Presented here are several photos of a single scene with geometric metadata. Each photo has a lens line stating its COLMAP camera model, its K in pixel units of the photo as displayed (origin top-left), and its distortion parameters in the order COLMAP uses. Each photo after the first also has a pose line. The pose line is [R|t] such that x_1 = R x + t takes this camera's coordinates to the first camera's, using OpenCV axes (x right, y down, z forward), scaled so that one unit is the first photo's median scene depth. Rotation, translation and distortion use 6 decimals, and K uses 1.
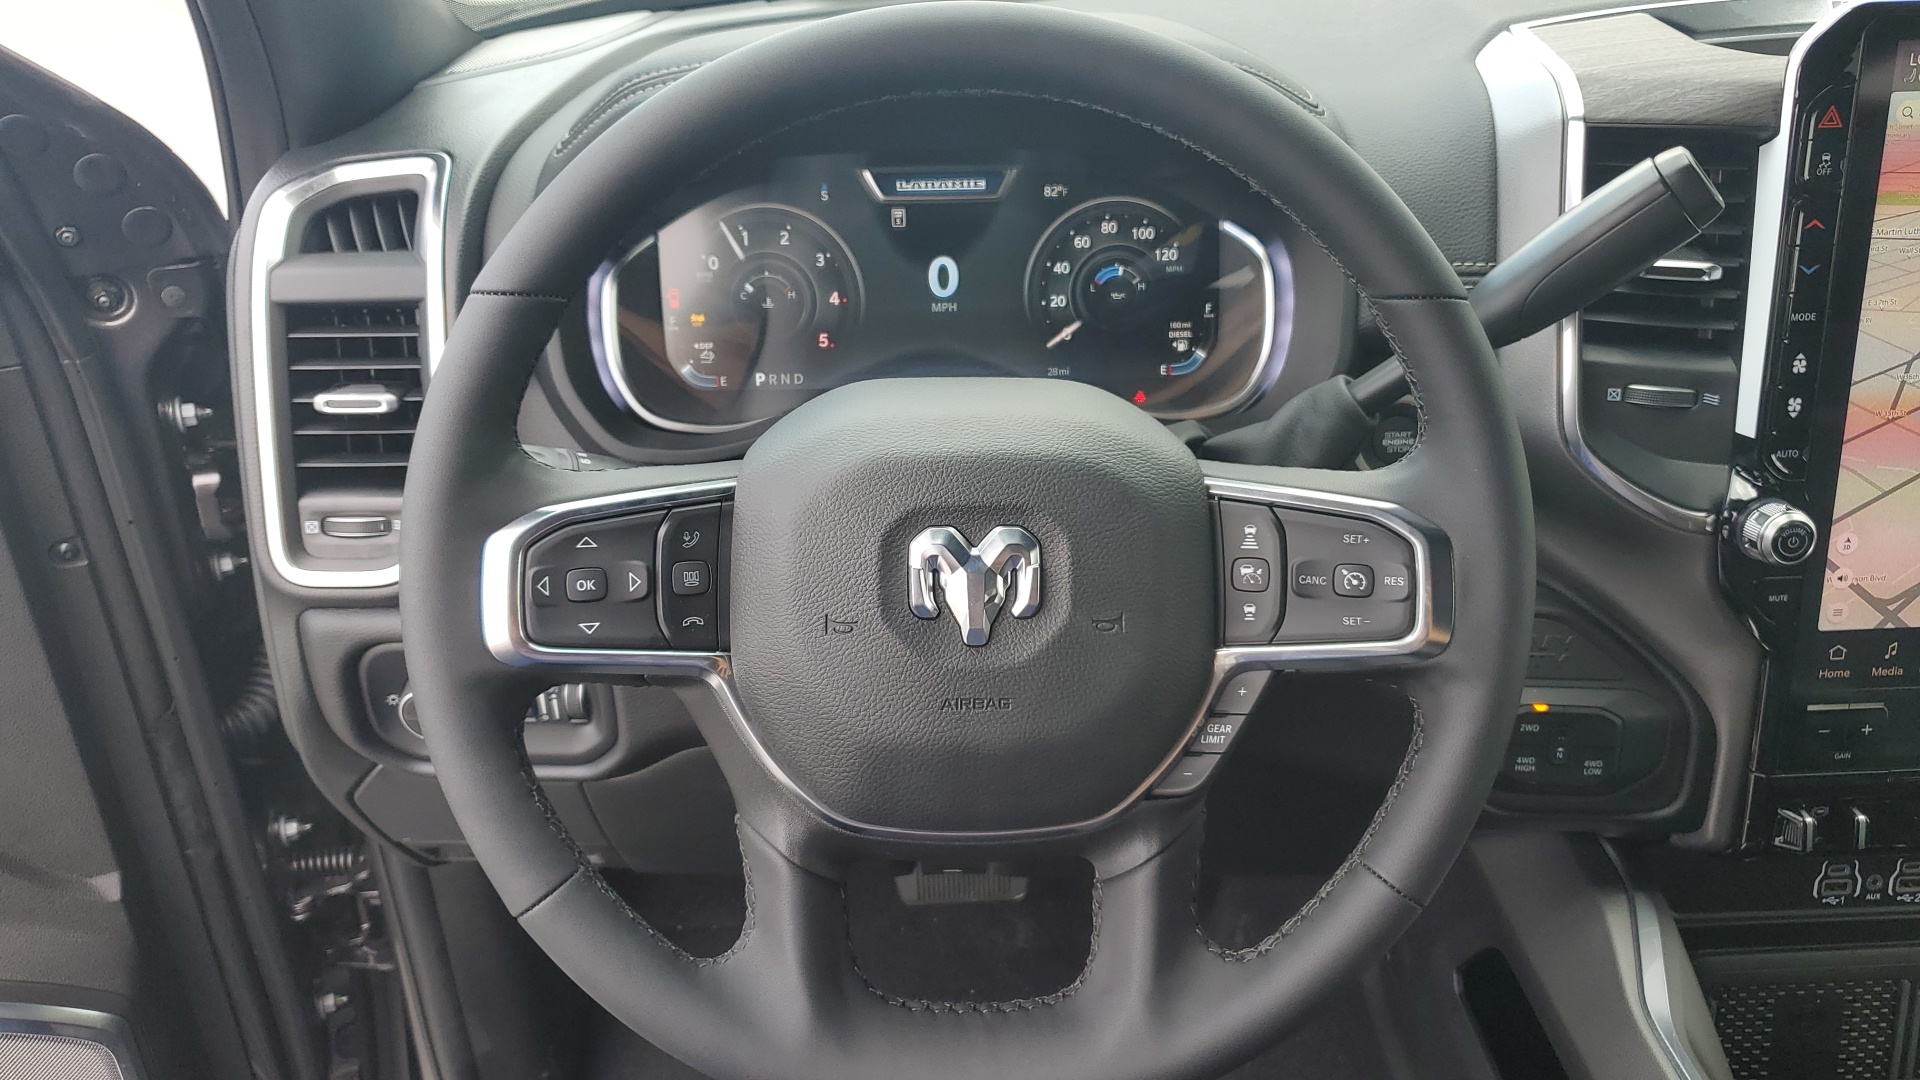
lens RADIAL K [[1515.6, 0, 976.3], [0, 1515.6, 539.1], [0, 0, 1]] dist [0.058592, -0.014275]
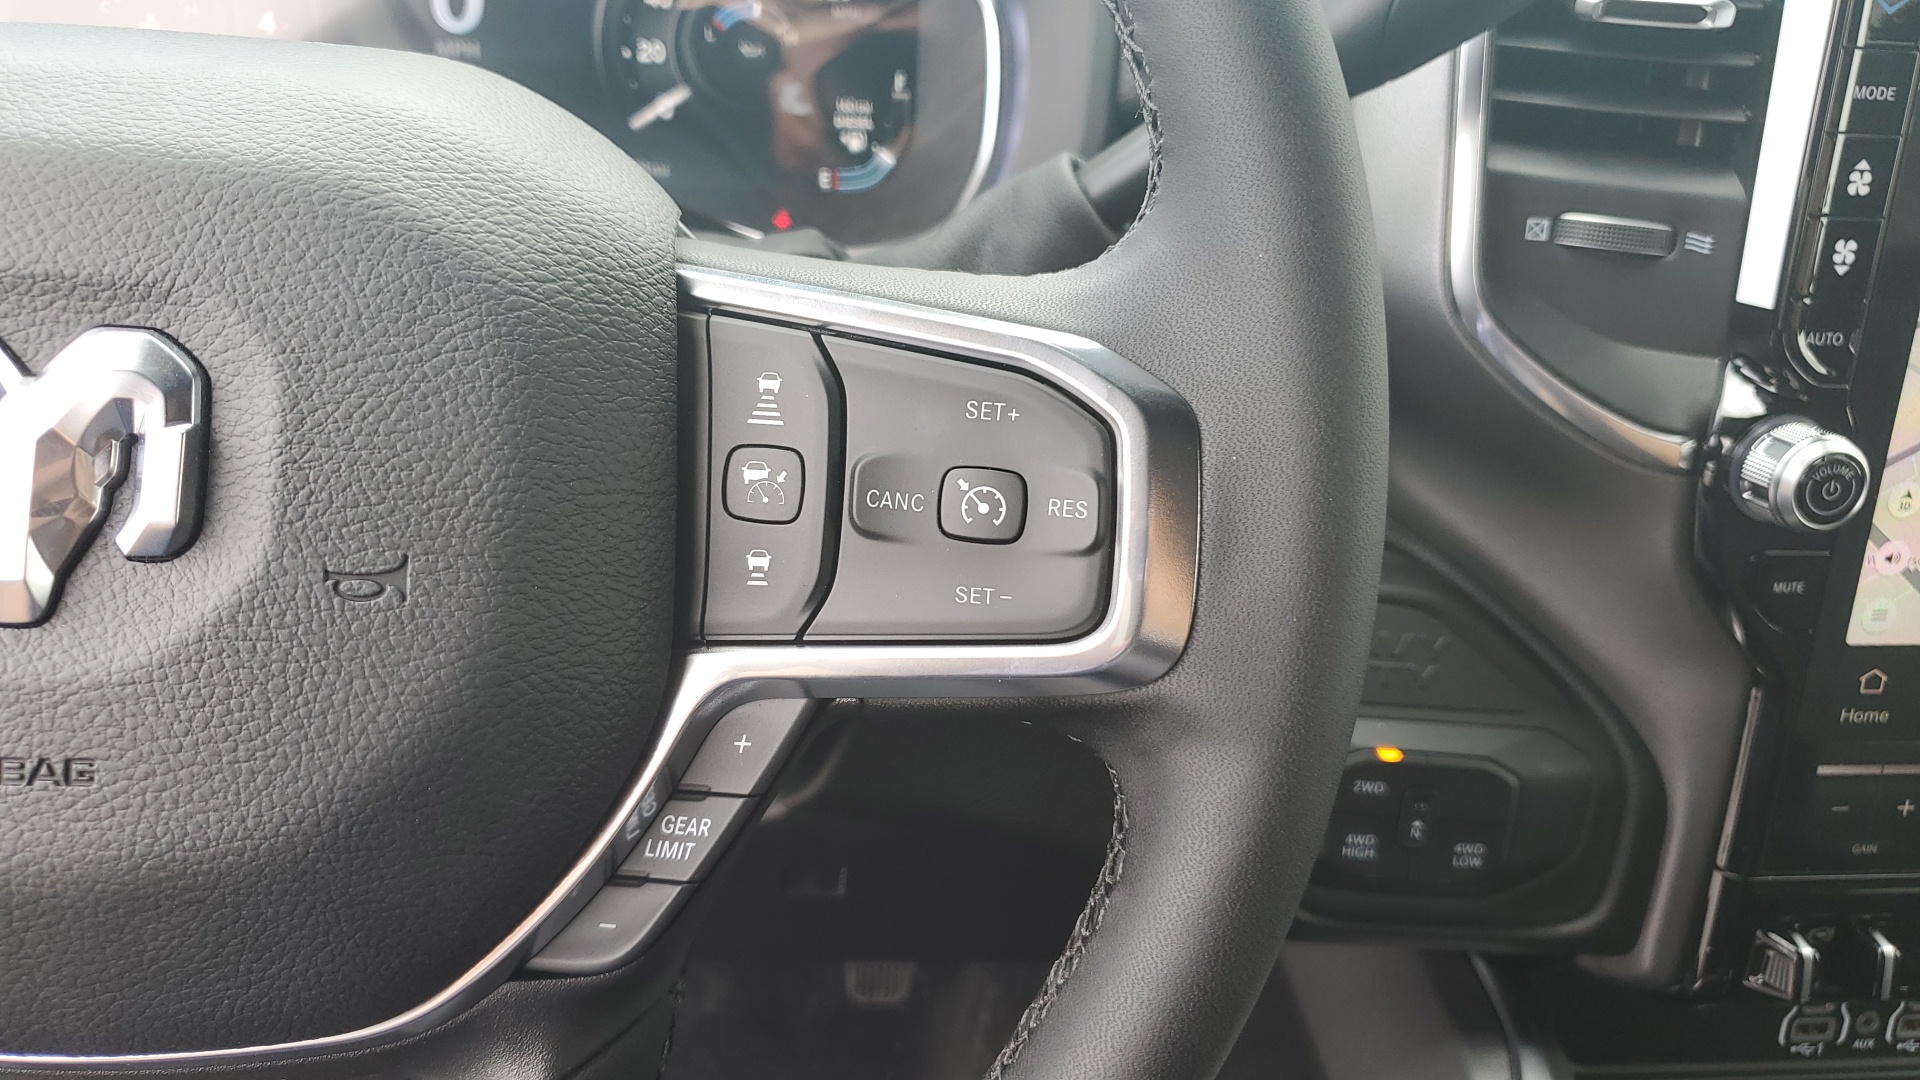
lens RADIAL K [[1515.6, 0, 961.5], [0, 1515.6, 533.6], [0, 0, 1]] dist [0.058592, -0.014275]
pose [[0.996603, 0.043325, 0.070040, 0.163872], [-0.044662, 0.998846, 0.017640, 0.021744], [-0.069195, -0.020708, 0.997388, 0.436382]]
